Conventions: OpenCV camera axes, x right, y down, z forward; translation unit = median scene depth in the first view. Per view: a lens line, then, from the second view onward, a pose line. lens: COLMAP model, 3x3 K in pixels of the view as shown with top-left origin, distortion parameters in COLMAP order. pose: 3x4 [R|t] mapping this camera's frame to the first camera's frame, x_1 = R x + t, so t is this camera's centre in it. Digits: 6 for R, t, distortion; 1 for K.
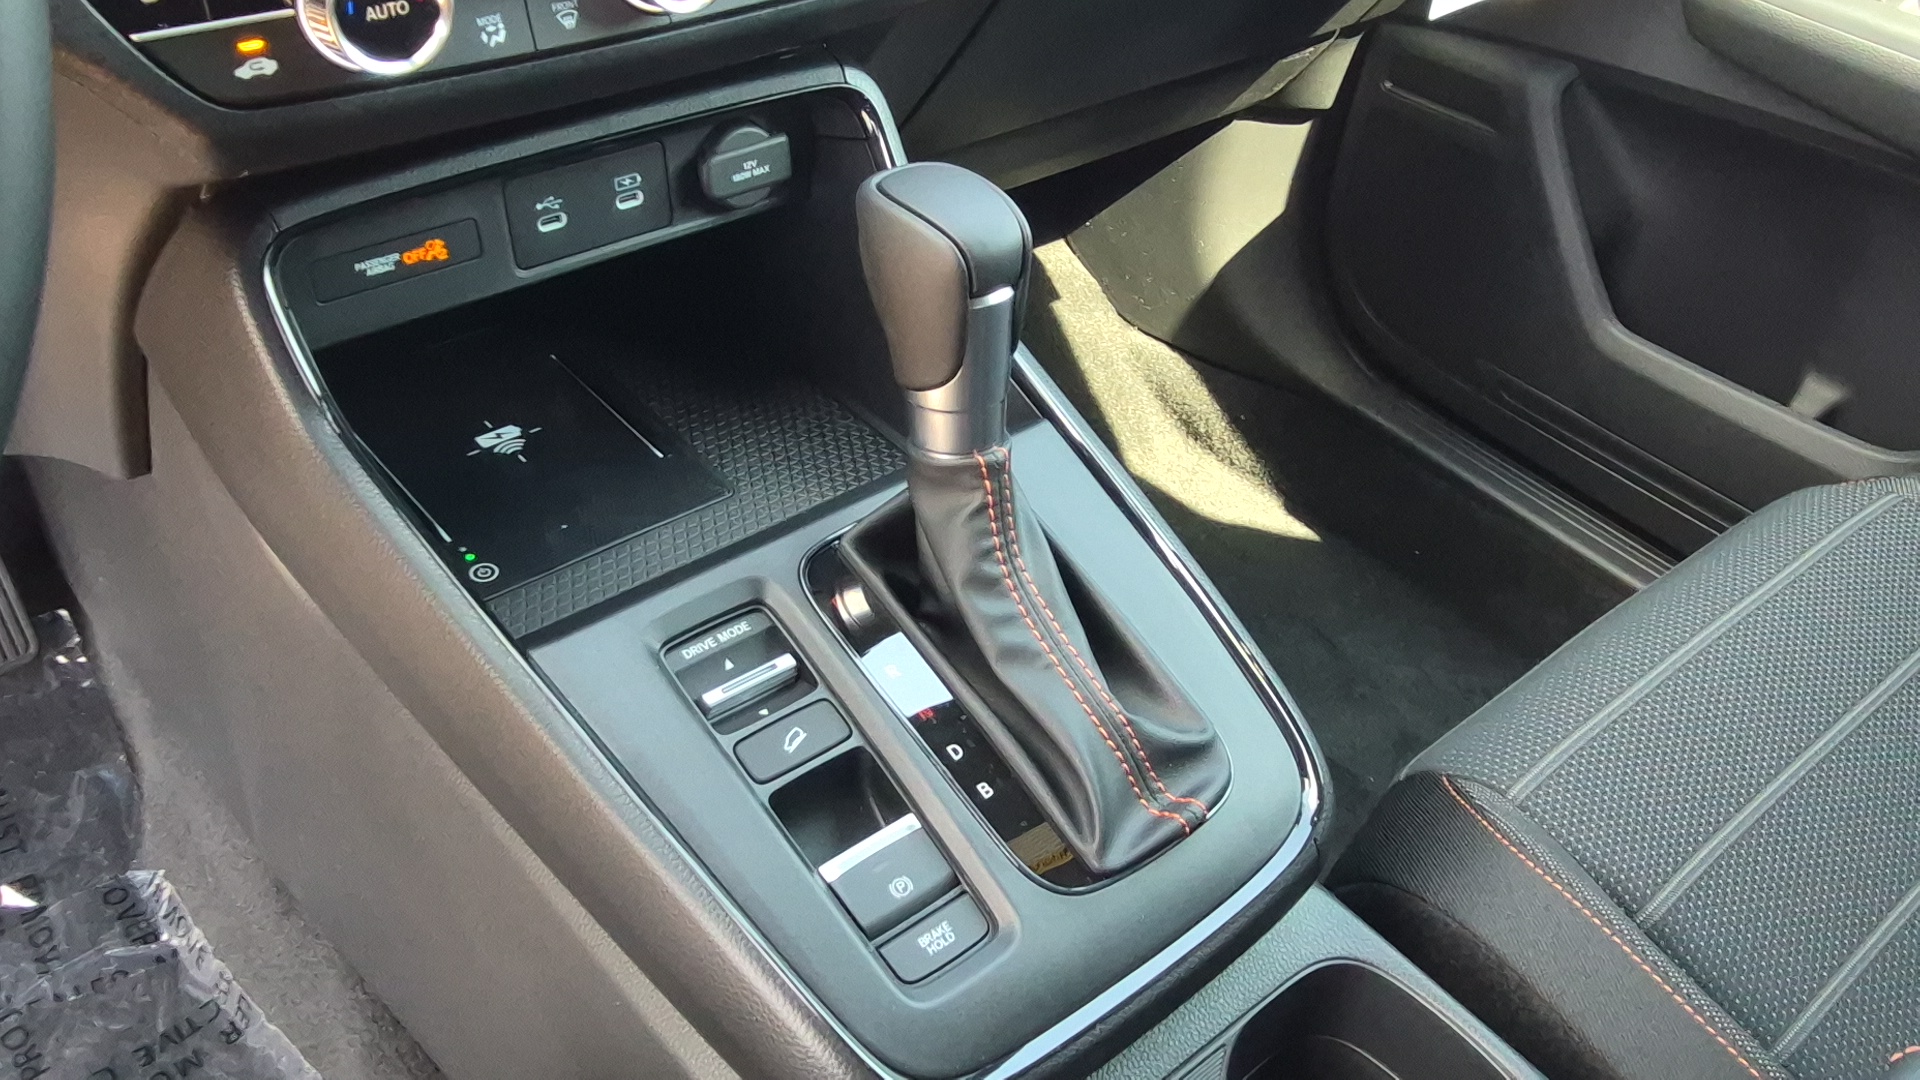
lens RADIAL K [[1636.0, 0, 960.0], [0, 1636.0, 540.0], [0, 0, 1]] dist [-0.008657, 0.012002]
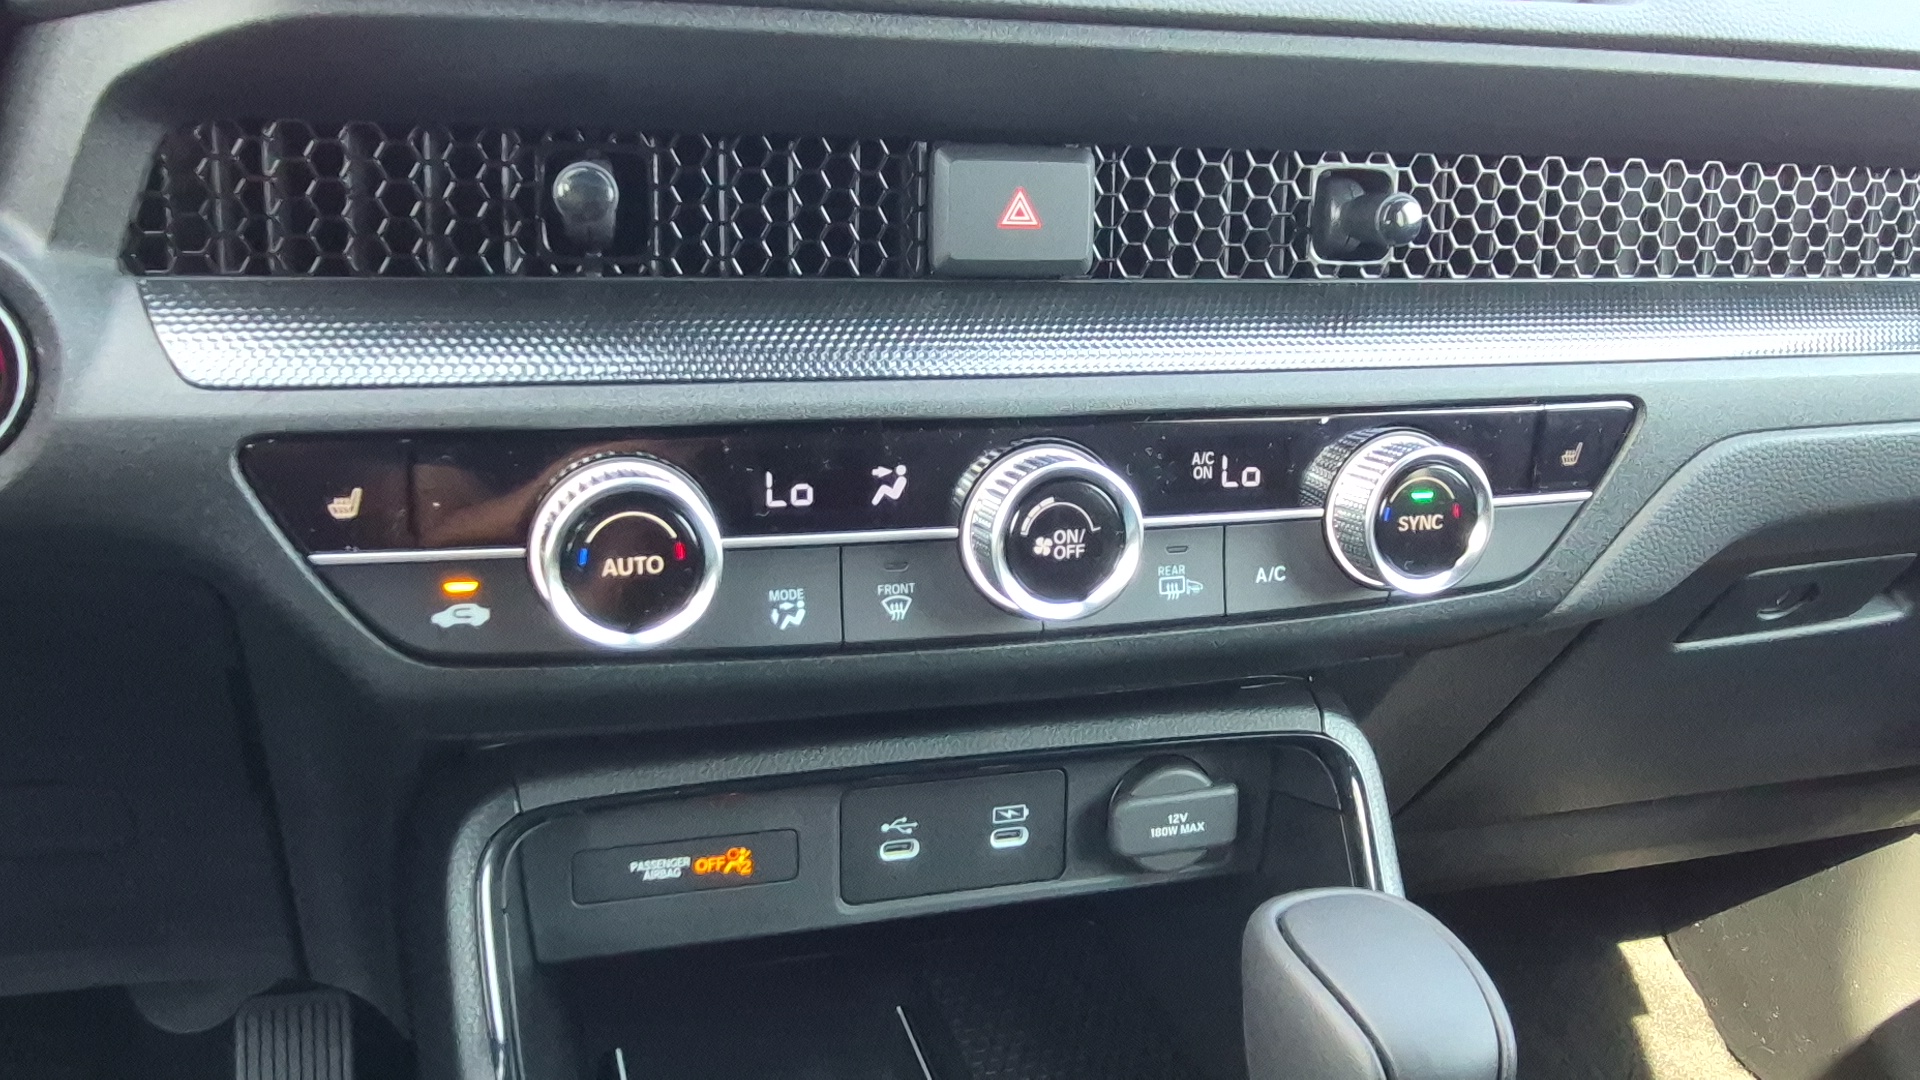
lens RADIAL K [[1636.0, 0, 960.0], [0, 1636.0, 540.0], [0, 0, 1]] dist [-0.008657, 0.012002]
pose [[0.922258, 0.116726, -0.368532, 0.044816], [-0.234983, 0.926256, -0.294674, -0.116080], [0.306959, 0.358364, 0.881675, 0.297172]]
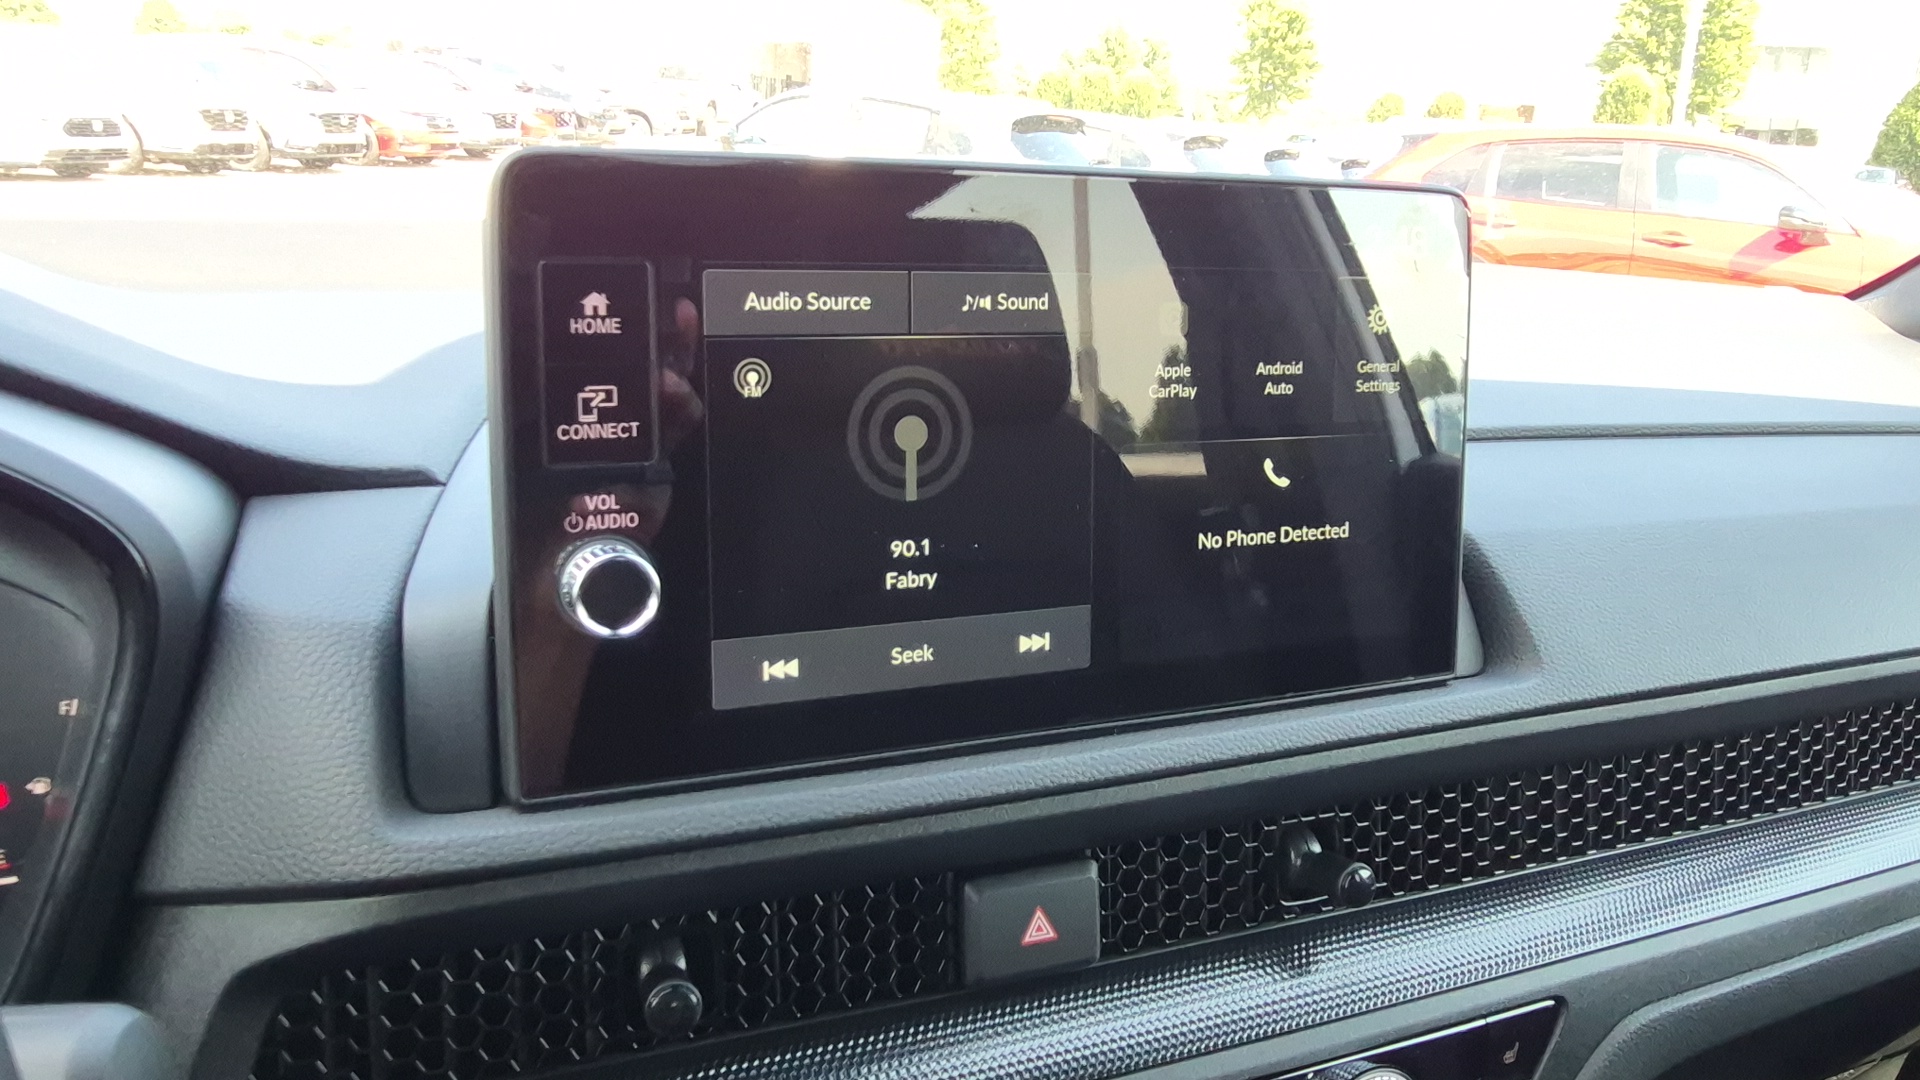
lens RADIAL K [[1478.0, 0, 933.9], [0, 1478.0, 517.8], [0, 0, 1]] dist [-0.001869, 0.000345]
pose [[0.955531, 0.026797, -0.293670, -0.043139], [-0.154817, 0.893167, -0.422236, -0.309889], [0.250982, 0.448925, 0.857598, 0.170963]]
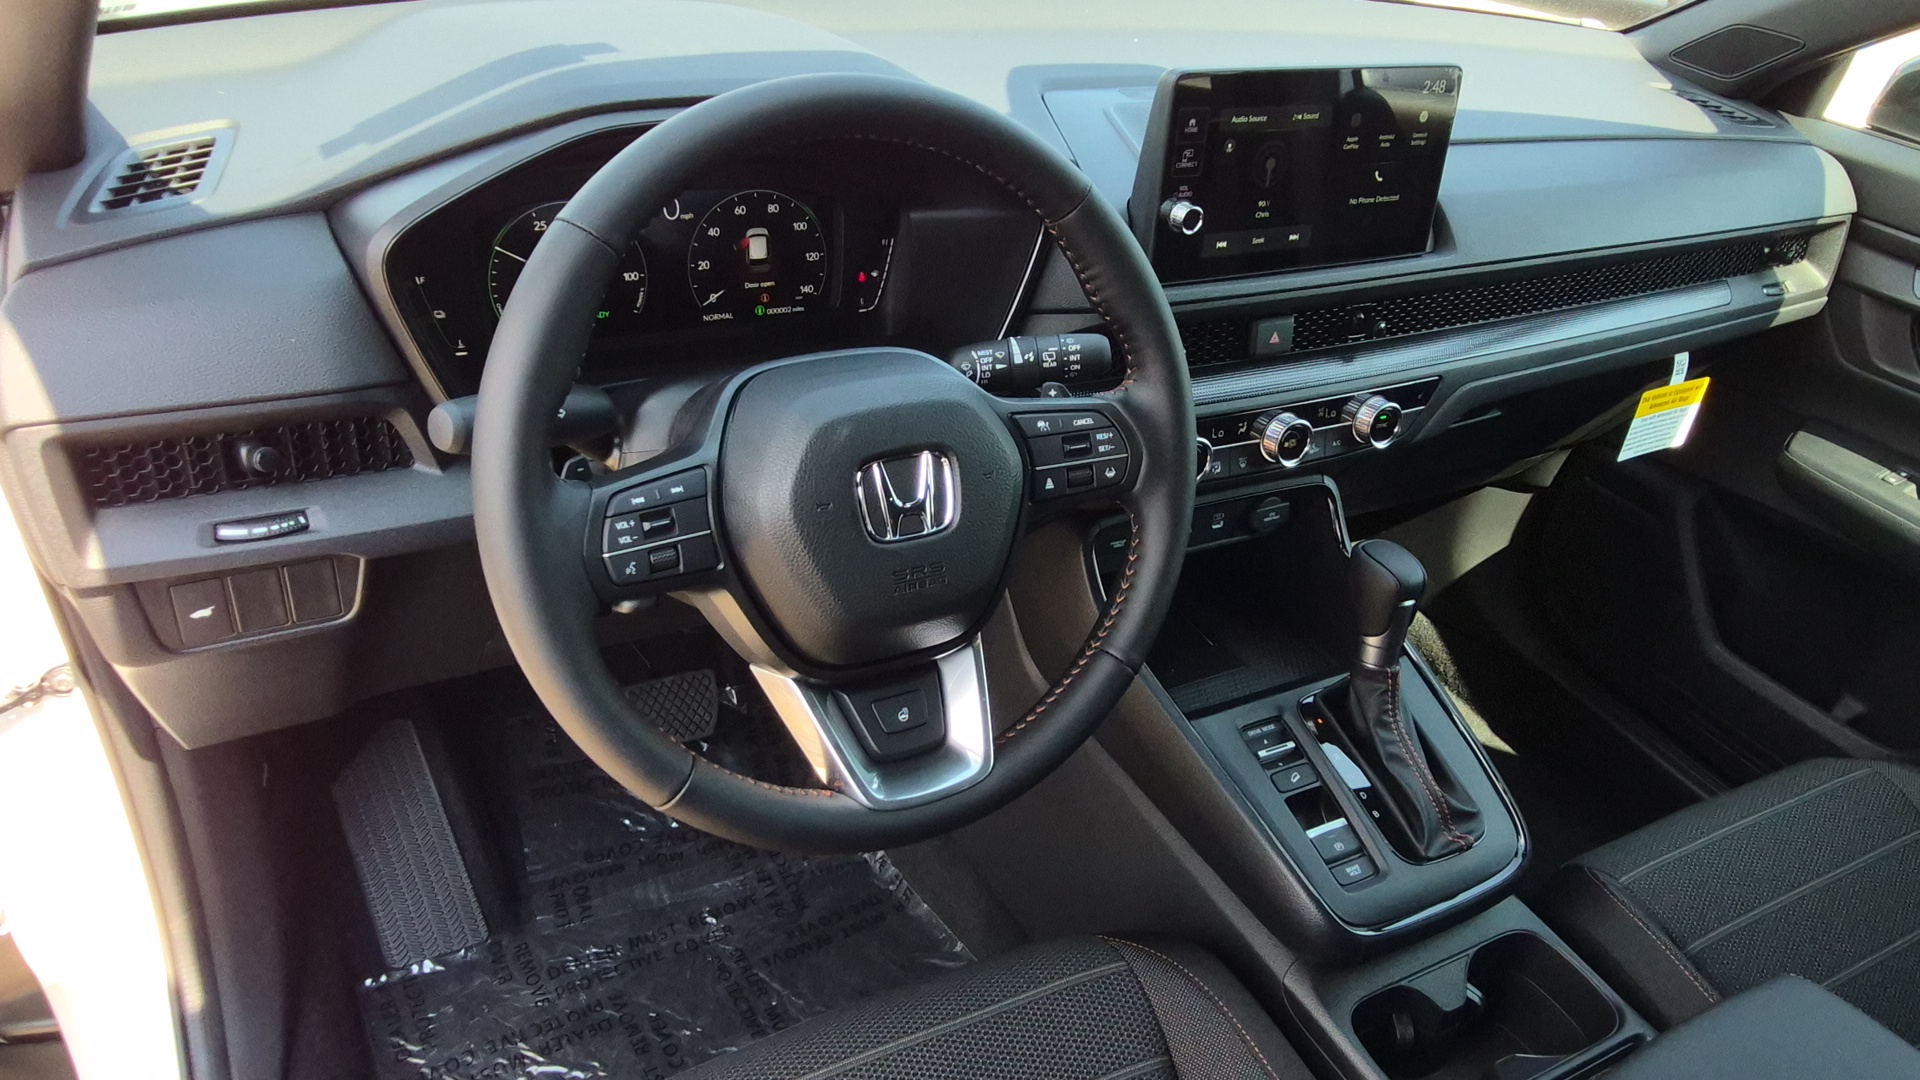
lens RADIAL K [[1364.0, 0, 960.0], [0, 1364.0, 540.0], [0, 0, 1]] dist [-0.002696, 0.000998]
pose [[0.977160, 0.138332, -0.161315, -0.261677], [-0.157595, 0.980969, -0.113422, 0.074899], [0.142555, 0.136253, 0.980364, -0.878025]]
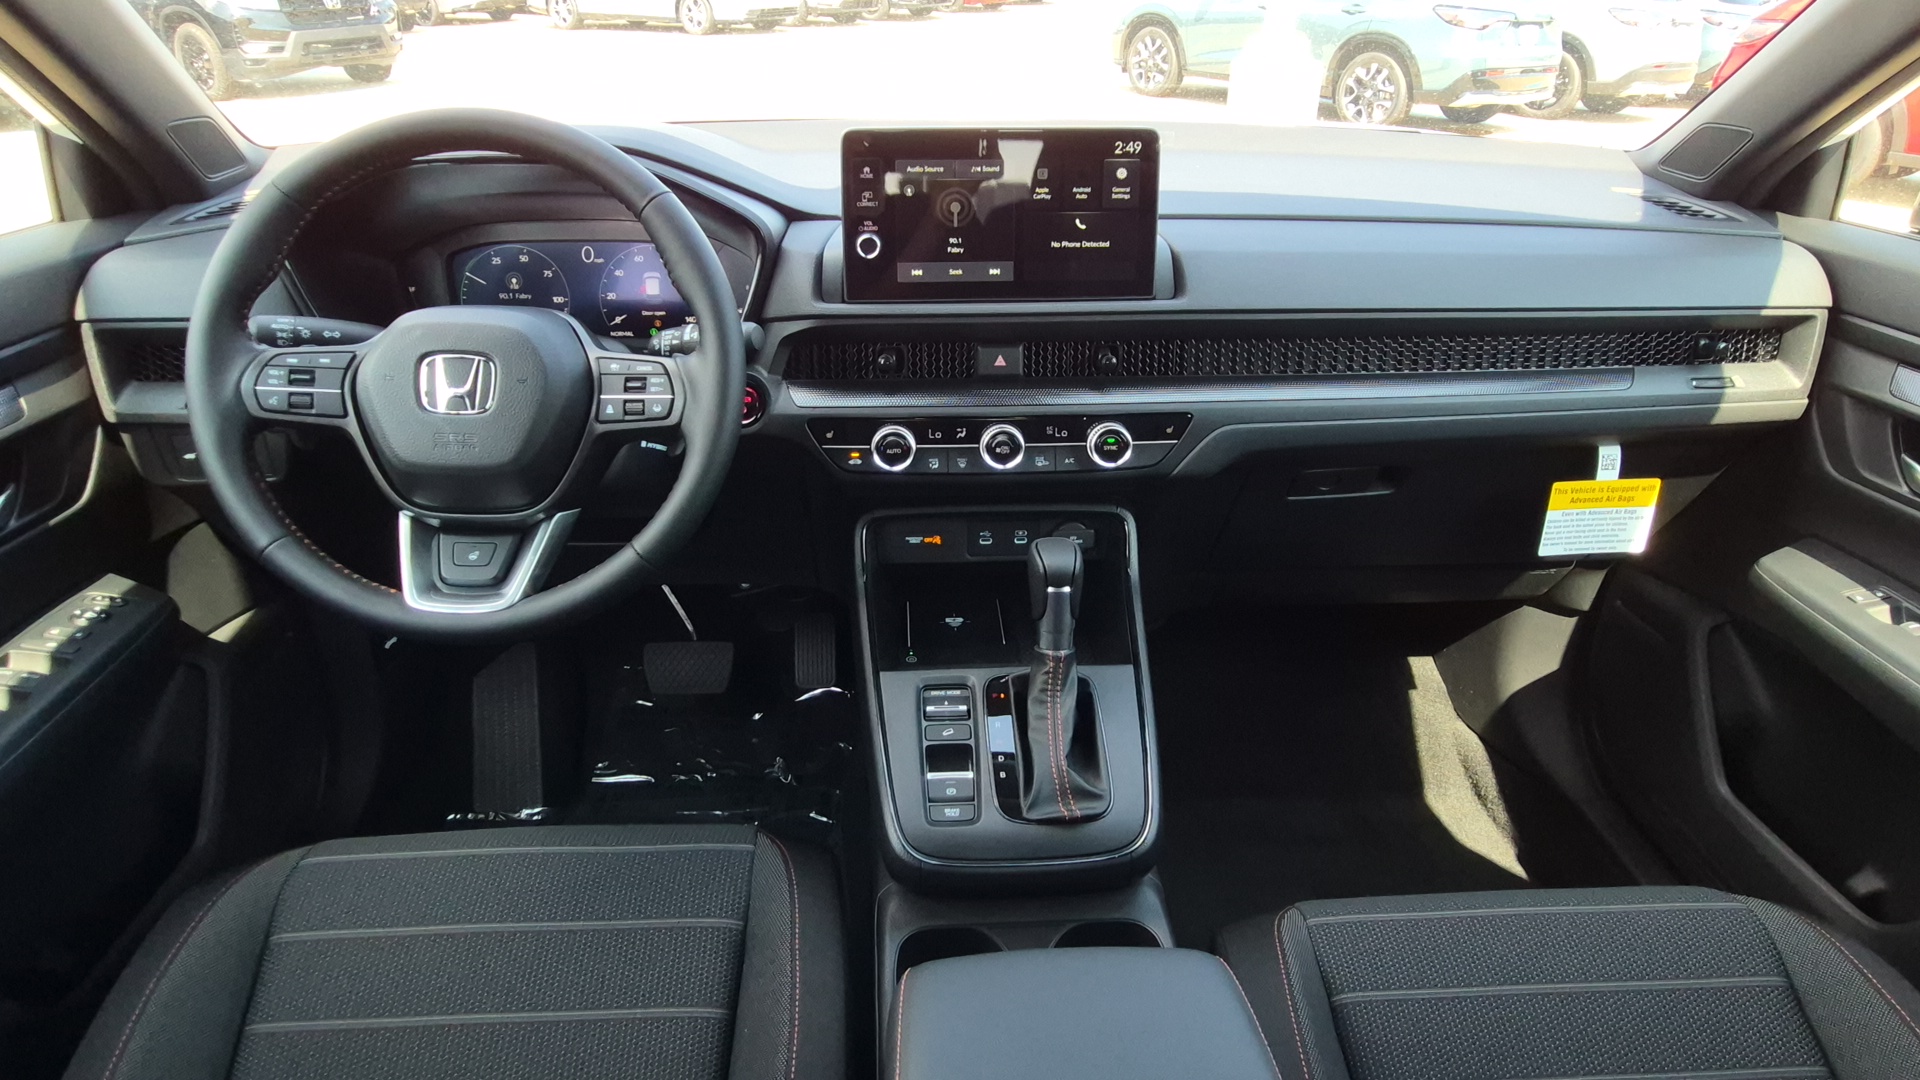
lens RADIAL K [[1173.7, 0, 960.0], [0, 1173.7, 540.0], [0, 0, 1]] dist [-0.009602, -0.000236]
pose [[0.786115, 0.193436, -0.587031, 0.843940], [-0.337570, 0.929970, -0.145612, 0.090265], [0.517755, 0.312632, 0.796361, -0.512426]]
